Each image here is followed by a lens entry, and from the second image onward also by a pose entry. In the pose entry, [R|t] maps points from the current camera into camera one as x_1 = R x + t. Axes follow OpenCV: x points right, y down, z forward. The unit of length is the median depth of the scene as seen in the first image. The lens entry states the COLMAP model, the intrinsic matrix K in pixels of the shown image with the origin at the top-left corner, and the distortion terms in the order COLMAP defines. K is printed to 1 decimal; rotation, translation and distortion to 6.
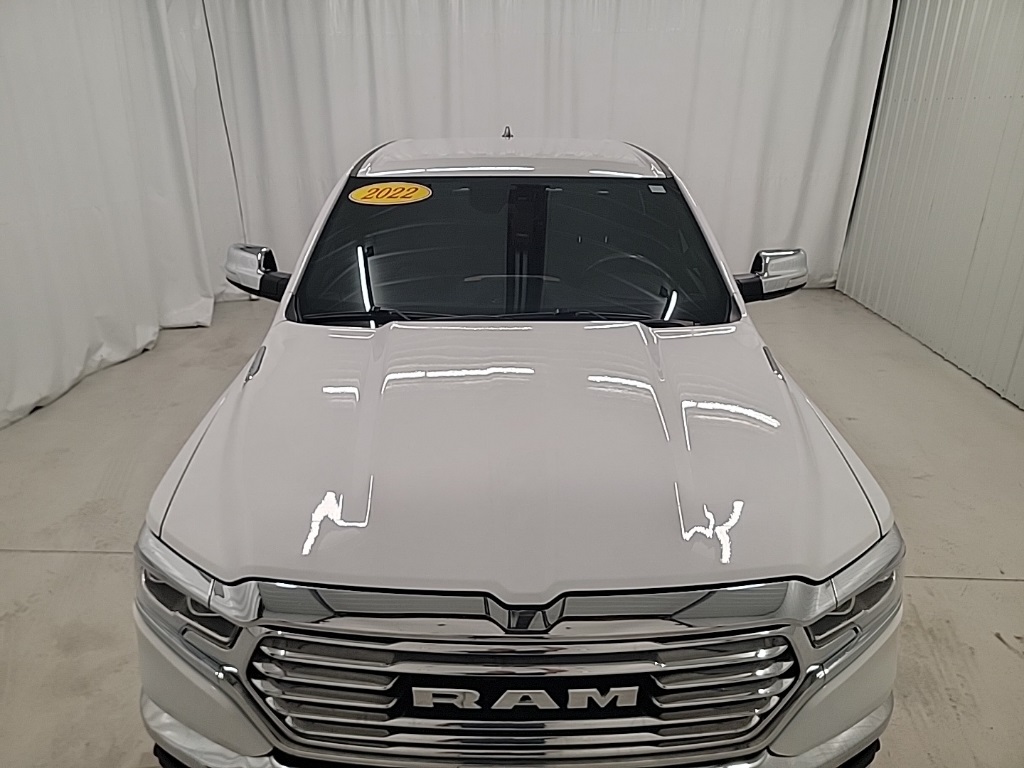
lens RADIAL K [[714.7, 0, 505.8], [0, 714.7, 384.1], [0, 0, 1]] dist [0.079012, -0.074910]
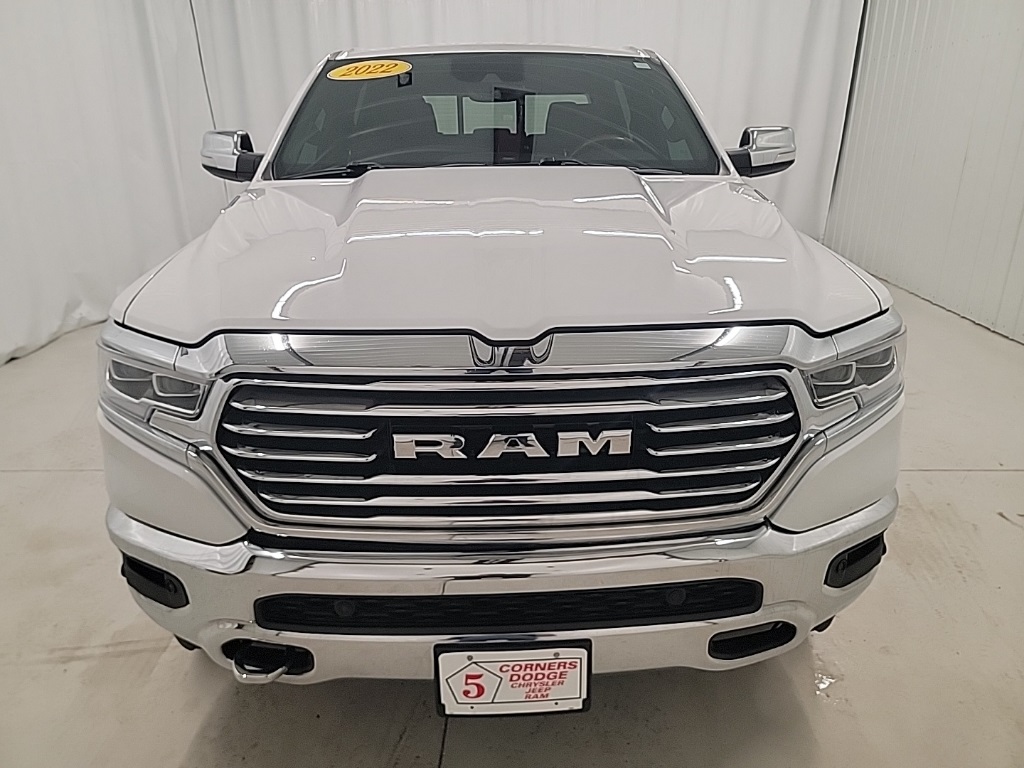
lens RADIAL K [[711.2, 0, 509.5], [0, 711.2, 389.5], [0, 0, 1]] dist [0.088075, -0.083925]
pose [[0.999677, -0.018828, 0.017080, 0.004531], [0.019364, 0.999309, -0.031724, 0.224178], [-0.016471, 0.032045, 0.999351, 0.036798]]
